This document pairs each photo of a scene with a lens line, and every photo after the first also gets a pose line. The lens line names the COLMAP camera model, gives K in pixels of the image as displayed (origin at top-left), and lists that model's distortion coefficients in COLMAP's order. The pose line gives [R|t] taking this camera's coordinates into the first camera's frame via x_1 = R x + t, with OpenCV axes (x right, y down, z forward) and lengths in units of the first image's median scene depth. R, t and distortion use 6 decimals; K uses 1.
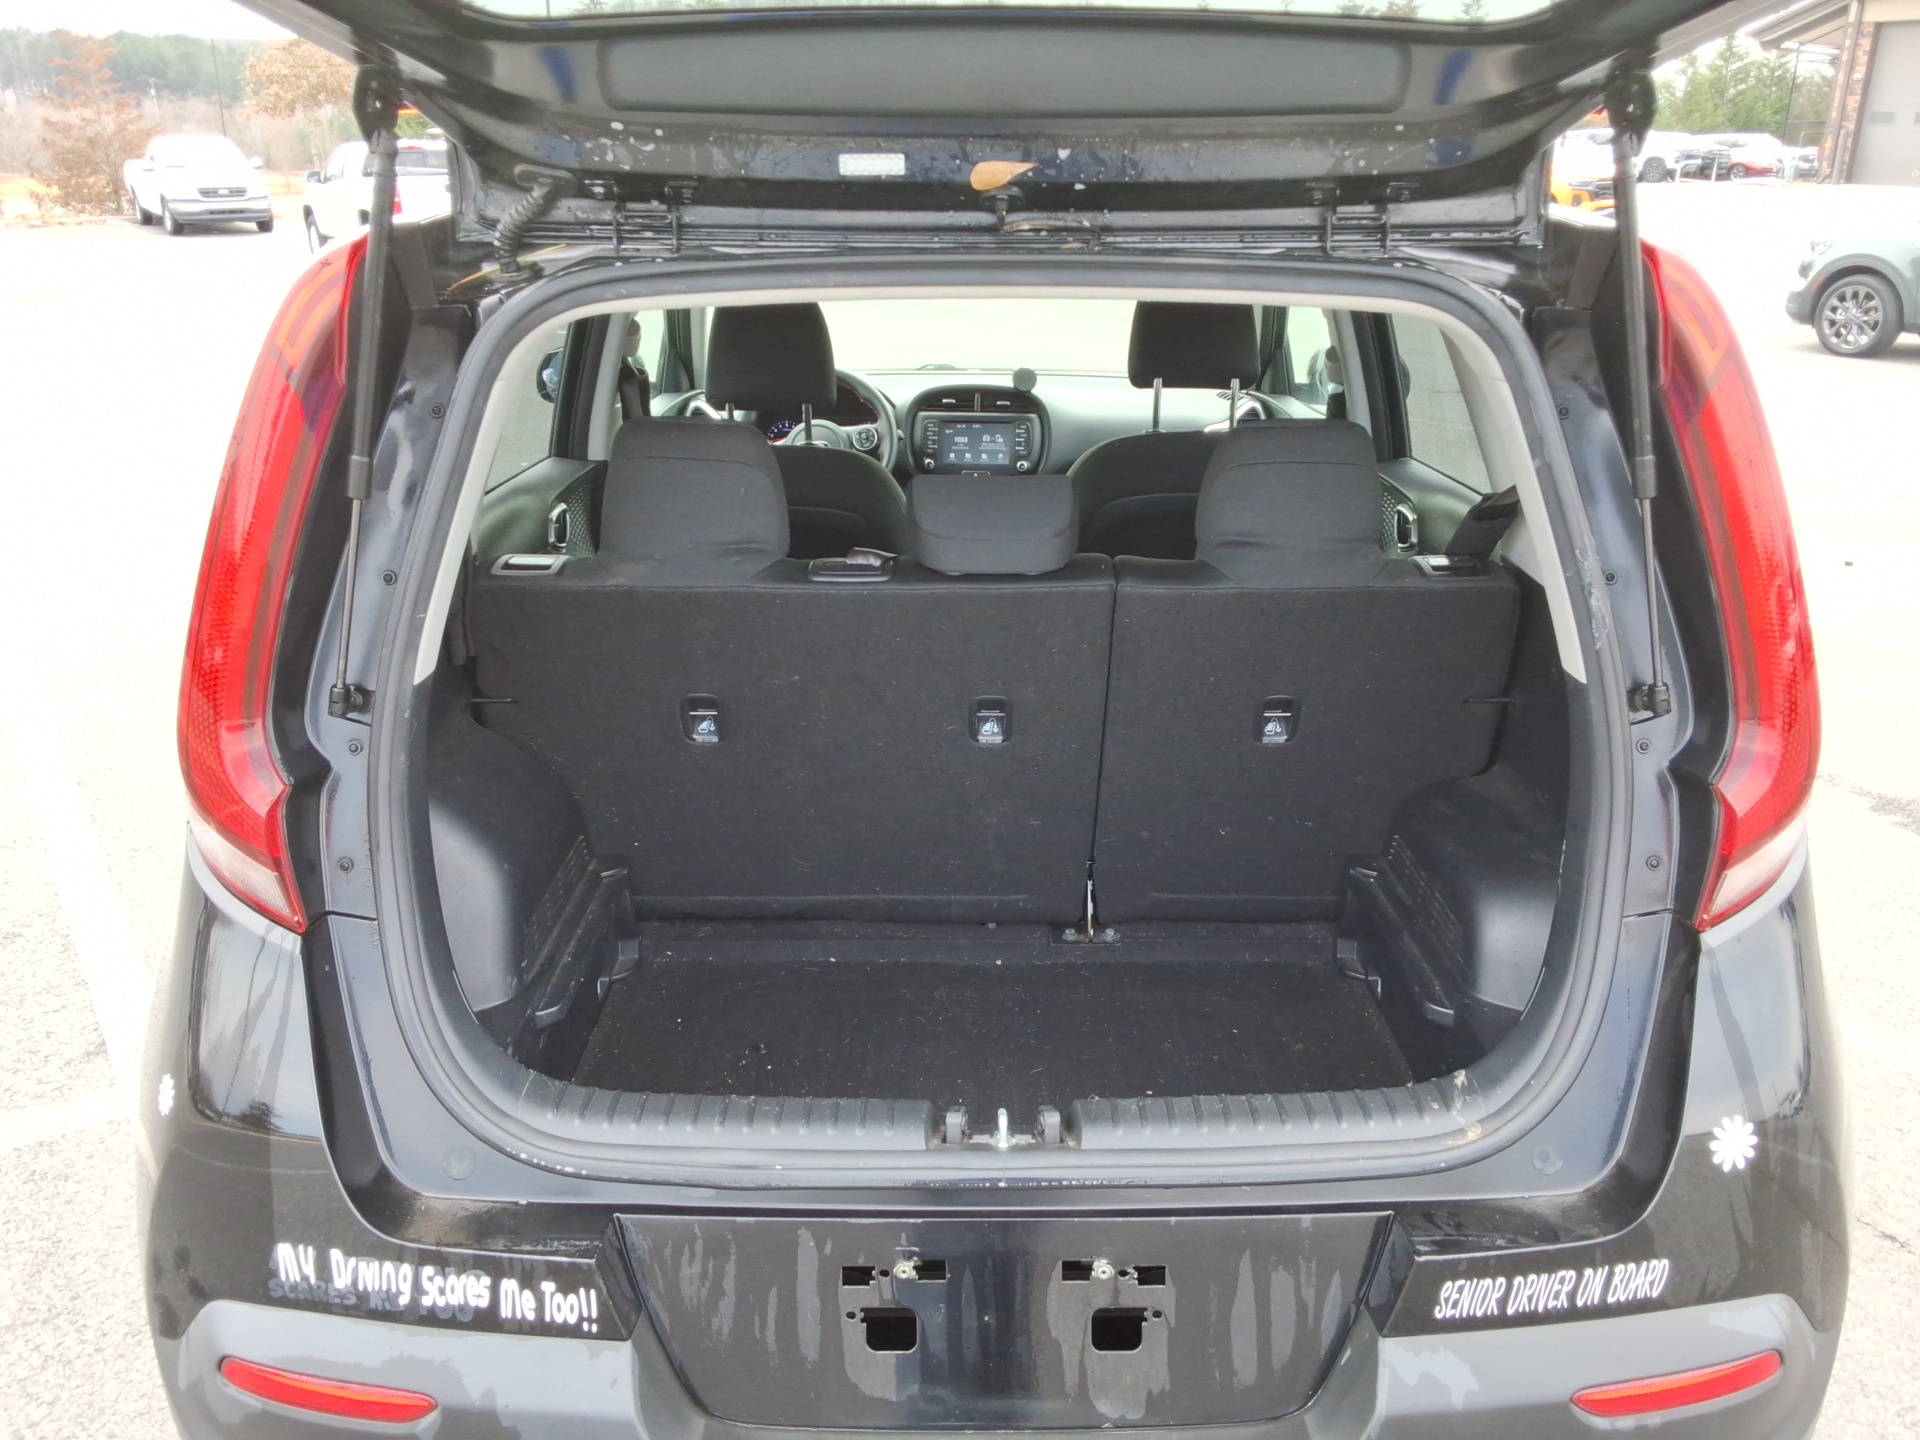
lens RADIAL K [[1523.9, 0, 975.1], [0, 1523.9, 708.0], [0, 0, 1]] dist [0.090044, -0.124122]
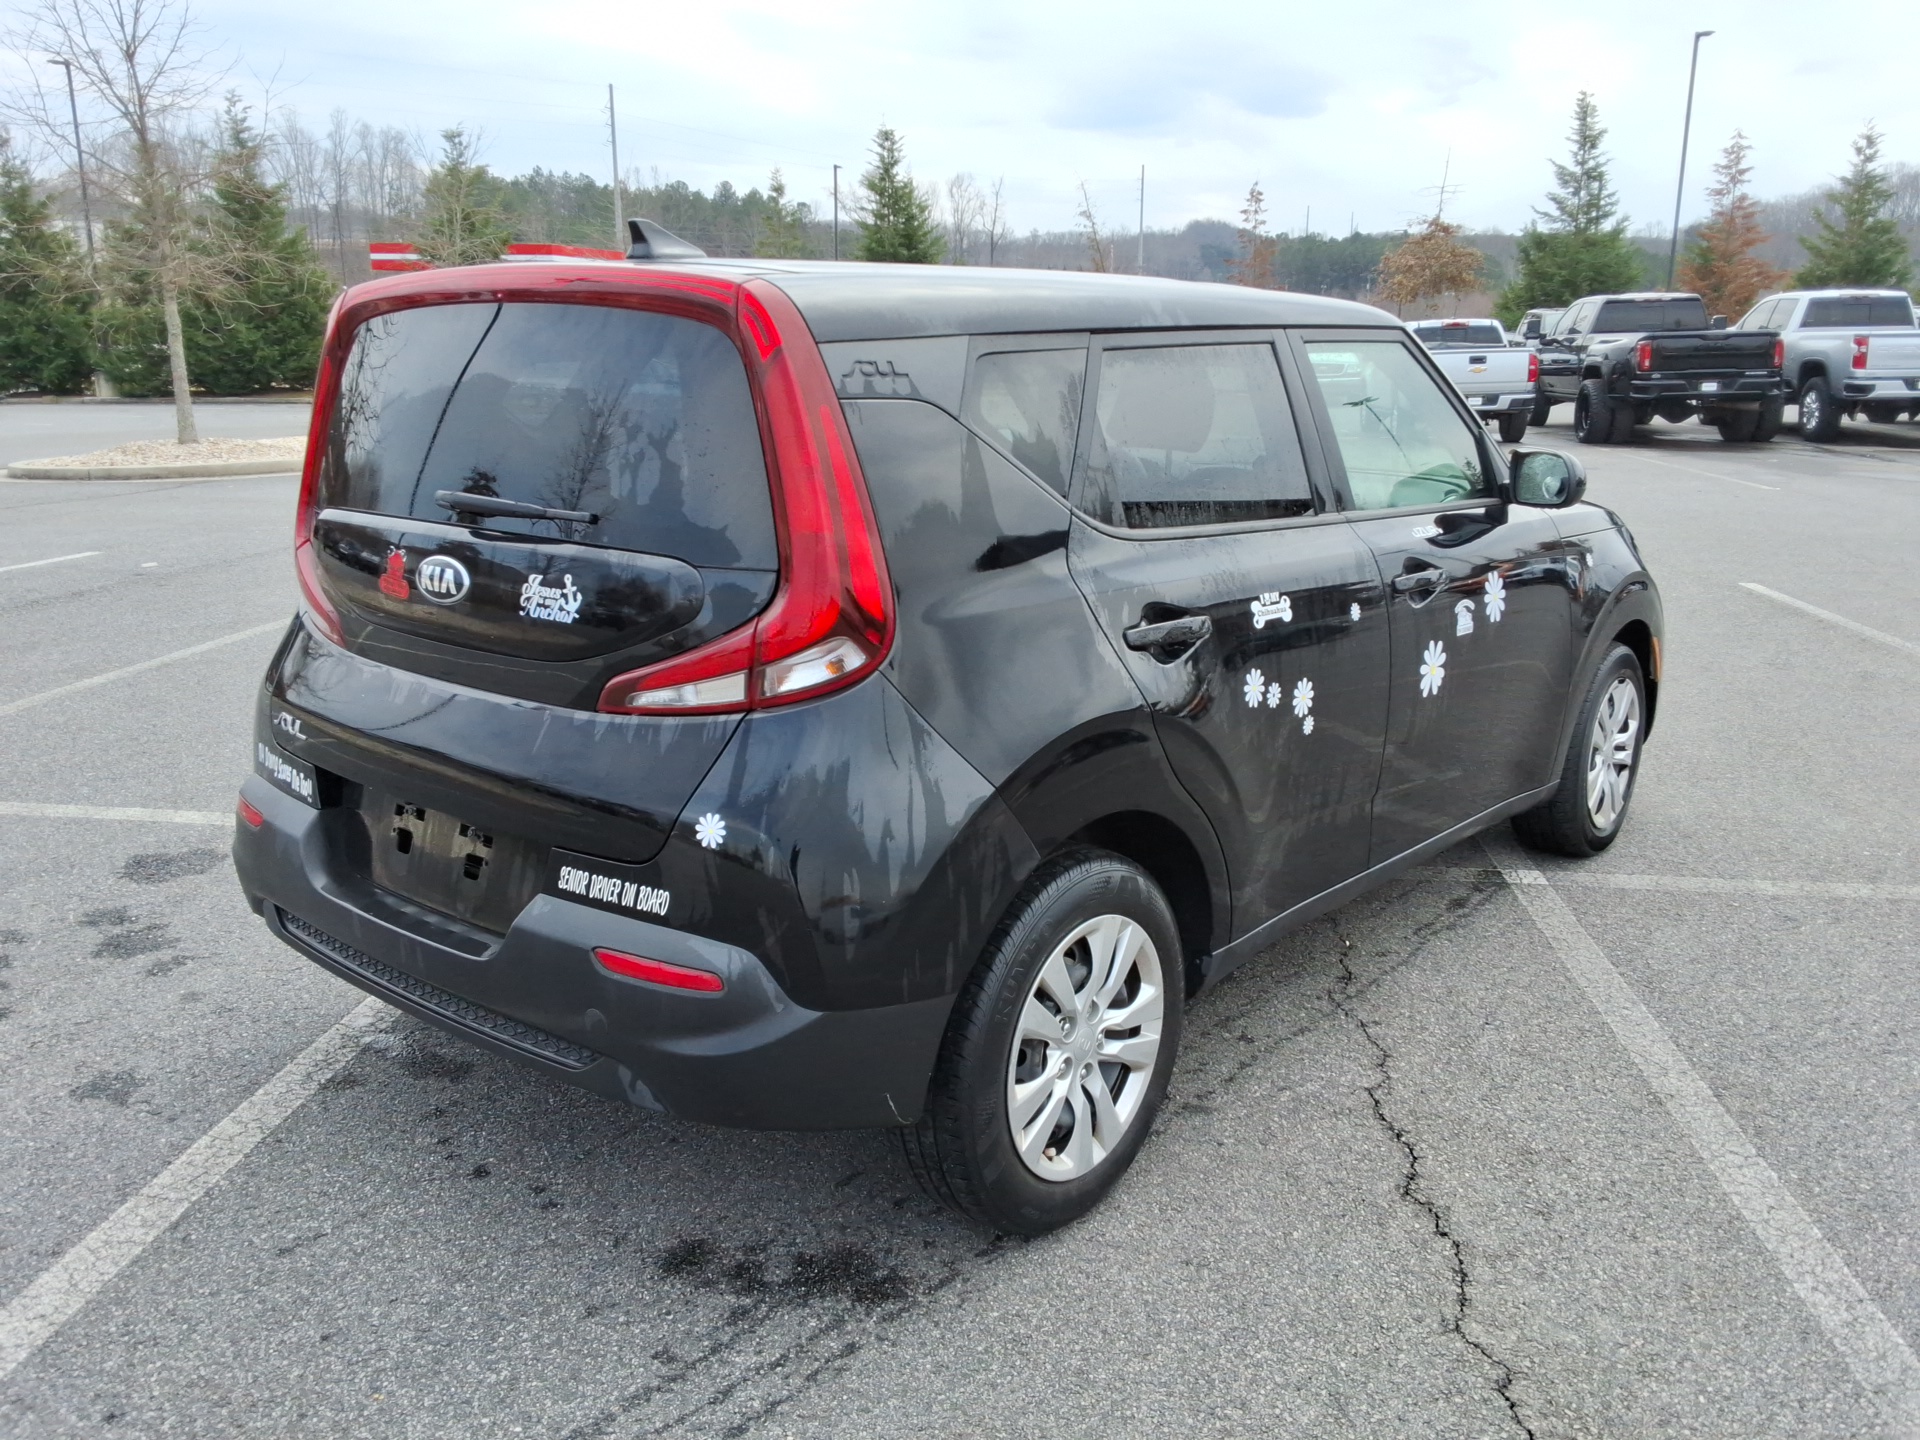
lens RADIAL K [[1523.9, 0, 979.3], [0, 1523.9, 709.6], [0, 0, 1]] dist [0.090044, -0.124122]
pose [[0.765108, 0.152105, -0.625678, 0.159949], [-0.218705, 0.975319, -0.030337, 0.013778], [0.605621, 0.160050, 0.779491, -0.008954]]
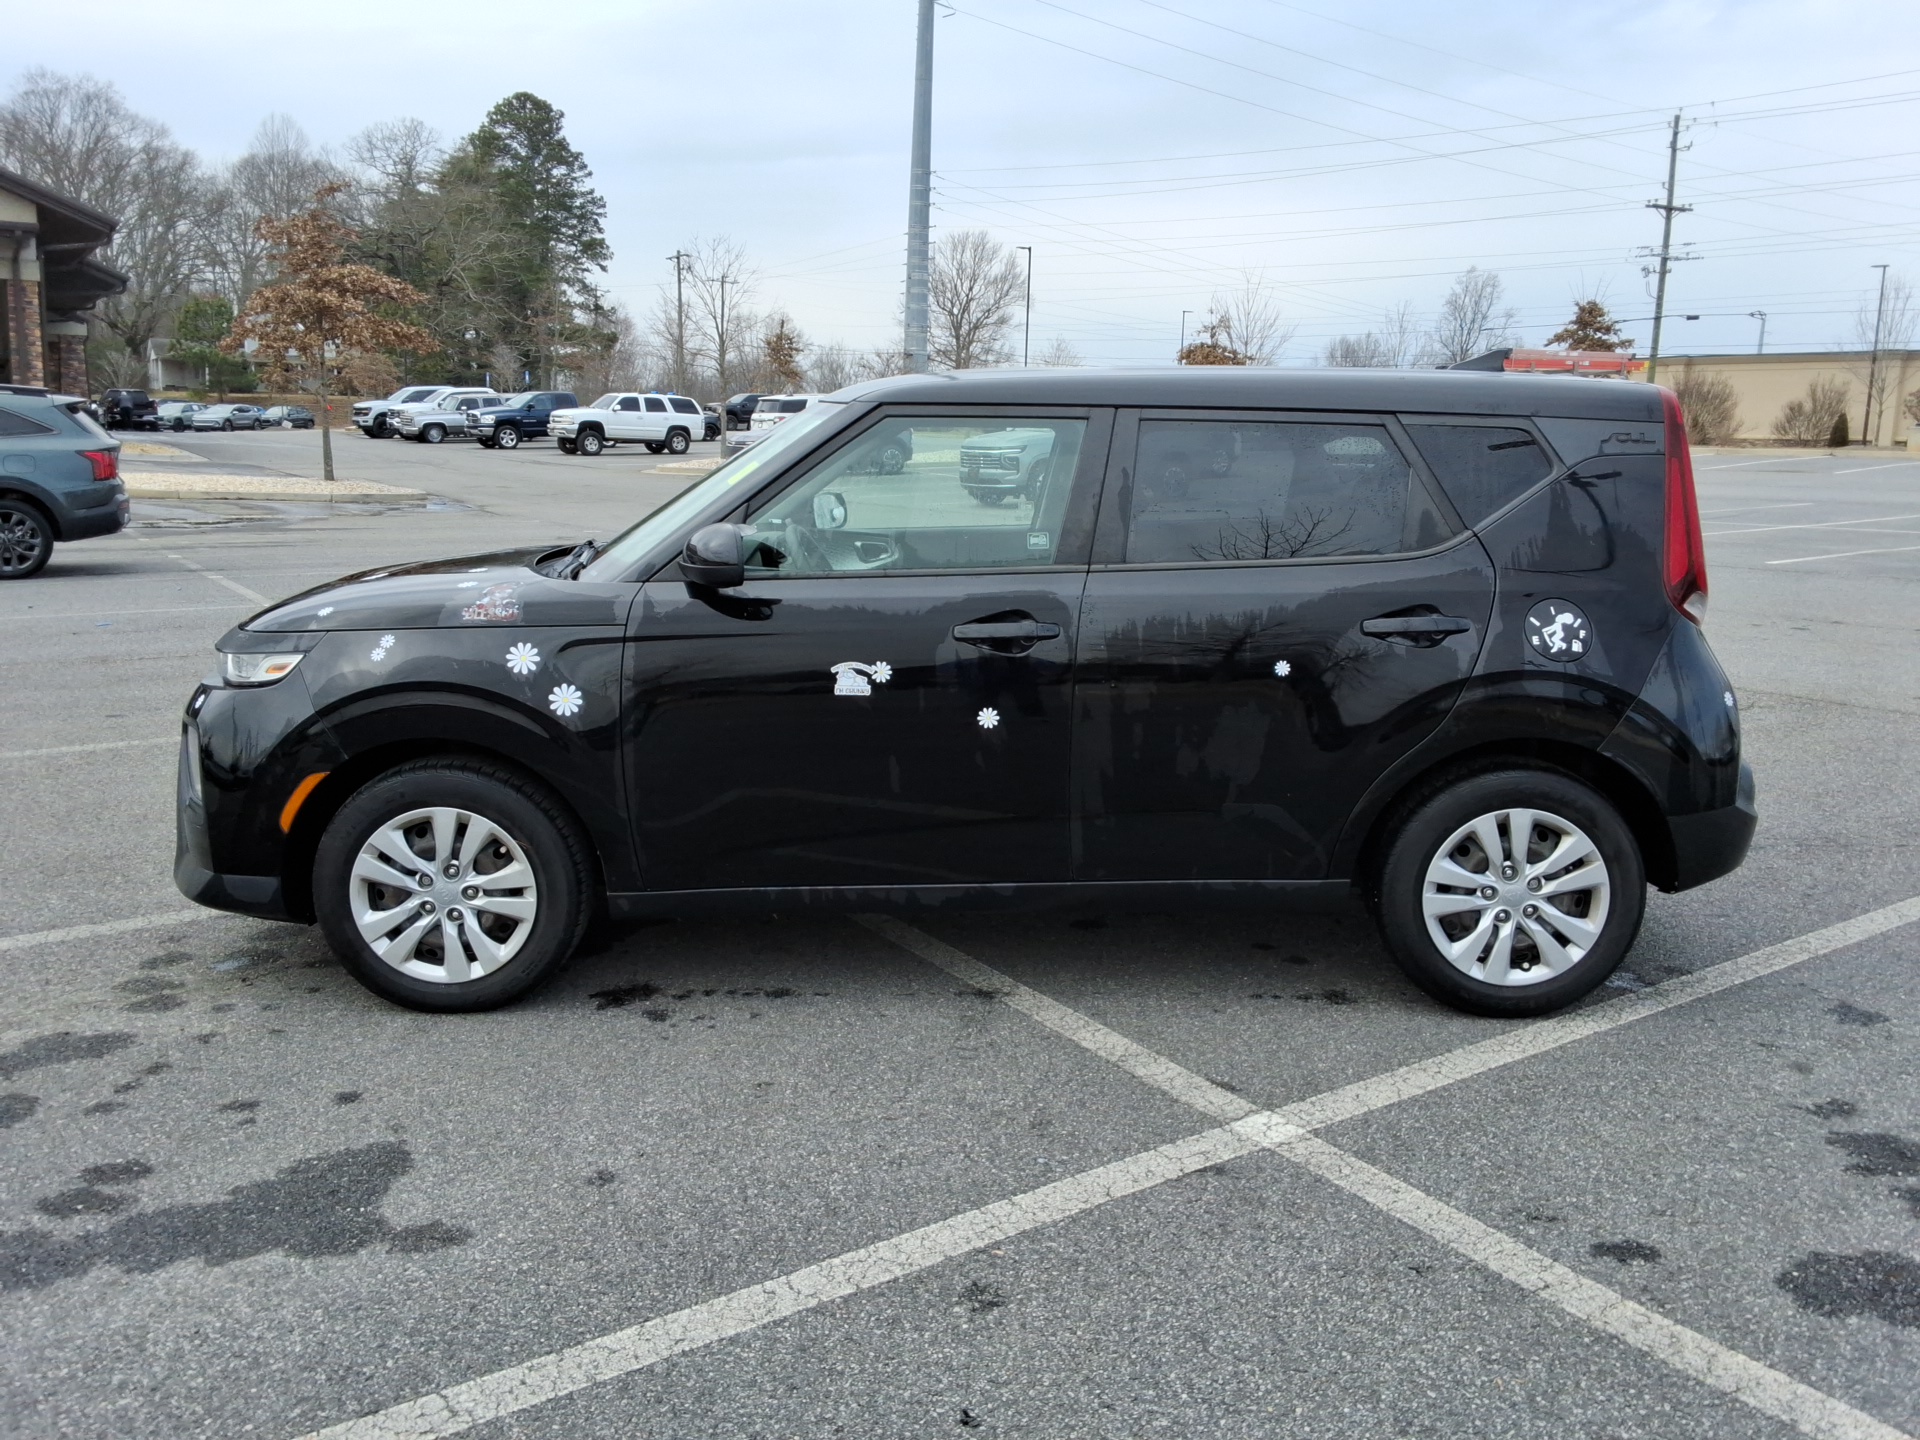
lens RADIAL K [[1523.9, 0, 965.1], [0, 1523.9, 722.5], [0, 0, 1]] dist [0.090044, -0.124122]
pose [[0.024105, -0.197007, 0.980106, -0.315745], [0.323613, 0.929141, 0.178804, -0.061683], [-0.945882, 0.312865, 0.086151, 0.201018]]
